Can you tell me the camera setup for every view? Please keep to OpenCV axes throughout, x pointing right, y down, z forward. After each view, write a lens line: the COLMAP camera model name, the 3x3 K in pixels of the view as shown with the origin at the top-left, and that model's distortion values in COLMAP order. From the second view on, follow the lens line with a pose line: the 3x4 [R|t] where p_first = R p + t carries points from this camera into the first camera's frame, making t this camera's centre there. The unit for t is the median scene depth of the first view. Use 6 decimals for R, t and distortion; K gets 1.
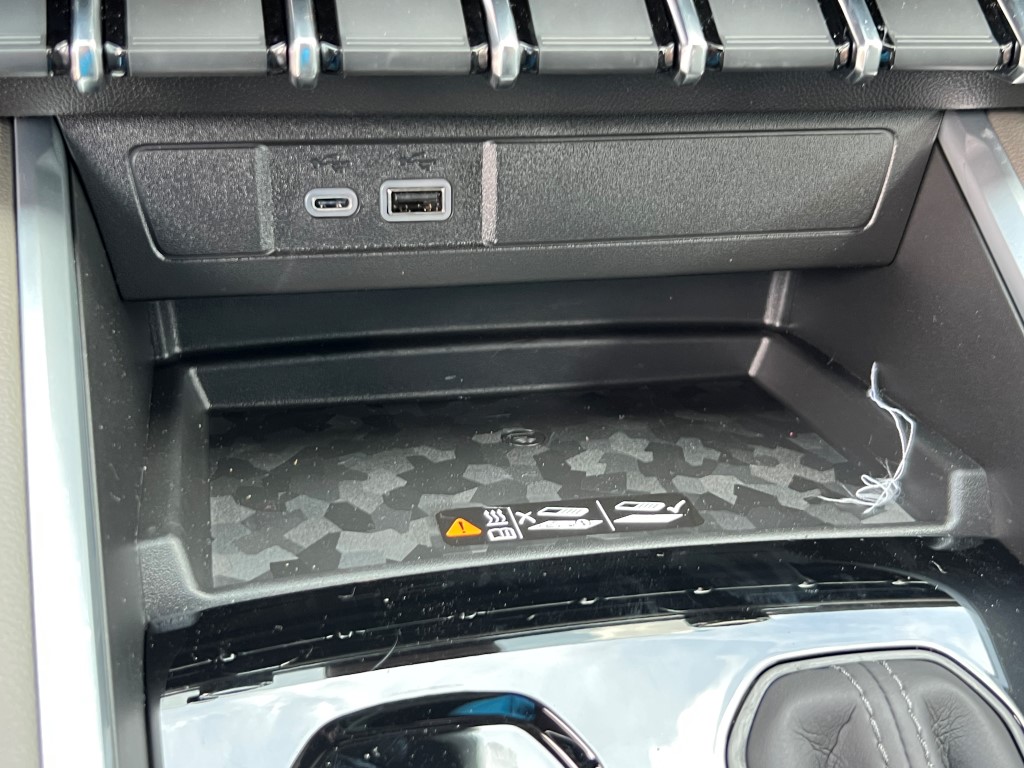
lens RADIAL K [[1234.4, 0, 520.2], [0, 1234.4, 374.4], [0, 0, 1]] dist [0.040317, 0.000000]
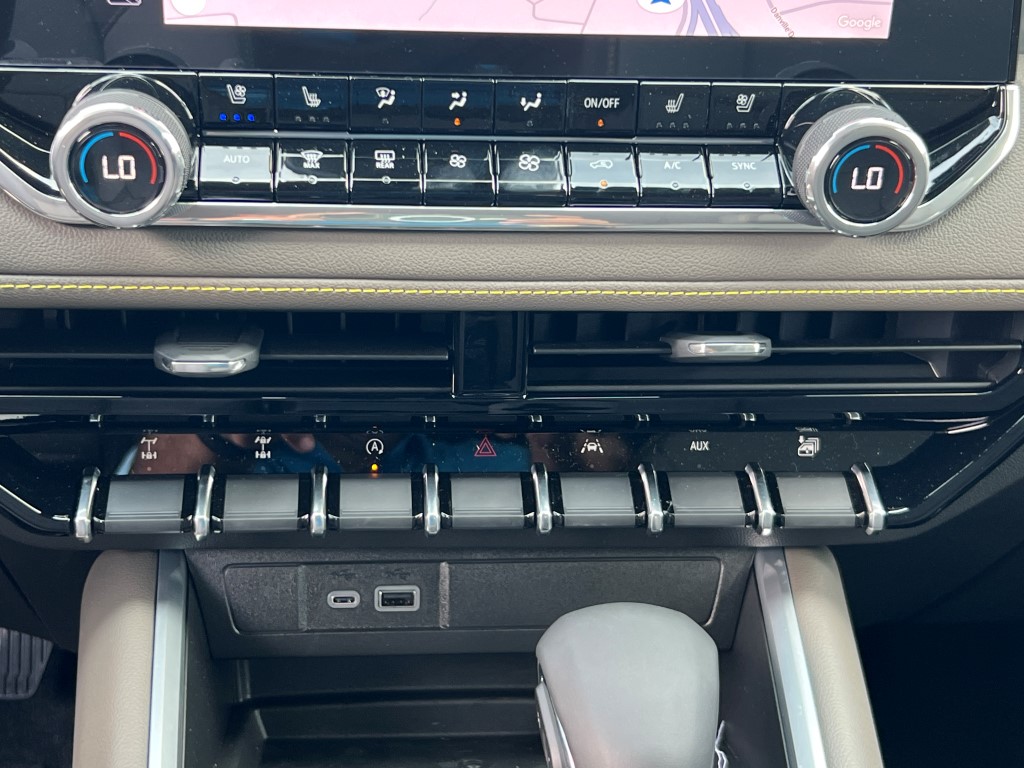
lens RADIAL K [[1522.9, 0, 505.3], [0, 1522.9, 393.2], [0, 0, 1]] dist [0.183795, 0.000000]
pose [[0.988039, 0.001258, -0.154197, 0.358406], [-0.039821, 0.968130, -0.247262, 0.084211], [0.148972, 0.250445, 0.956601, -0.930485]]
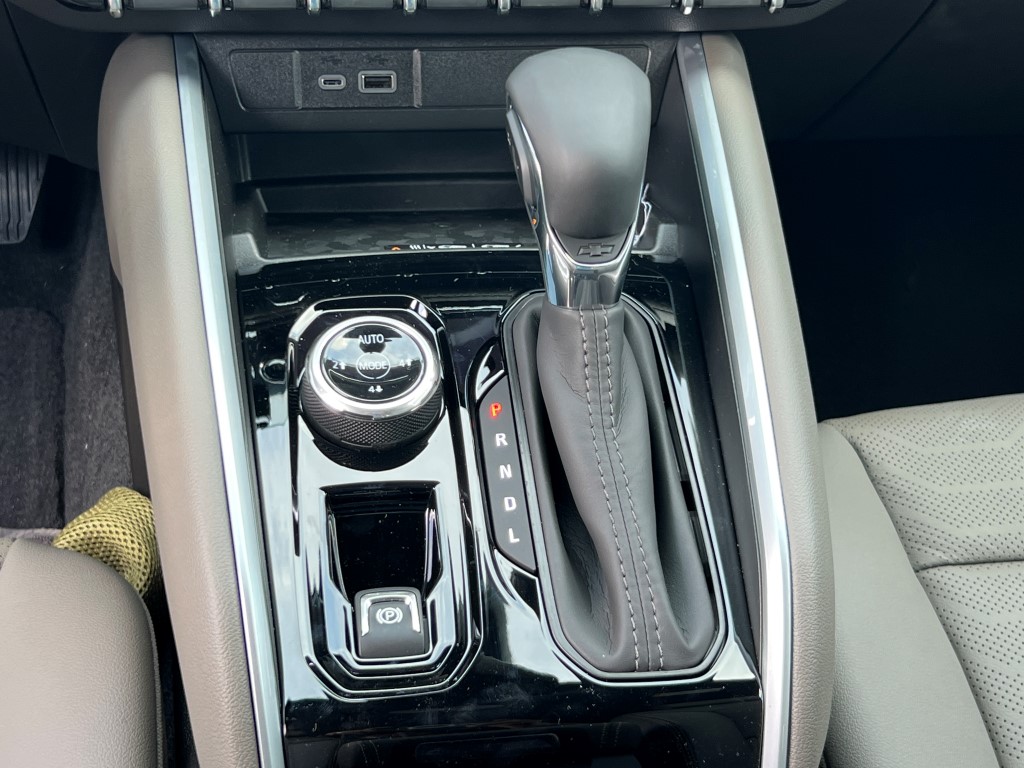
lens RADIAL K [[1524.7, 0, 515.7], [0, 1524.7, 385.3], [0, 0, 1]] dist [0.099311, 0.000000]
pose [[0.996344, 0.009477, -0.084900, 0.329457], [-0.012967, 0.999089, -0.040656, 0.415319], [0.084438, 0.041608, 0.995560, -1.288044]]
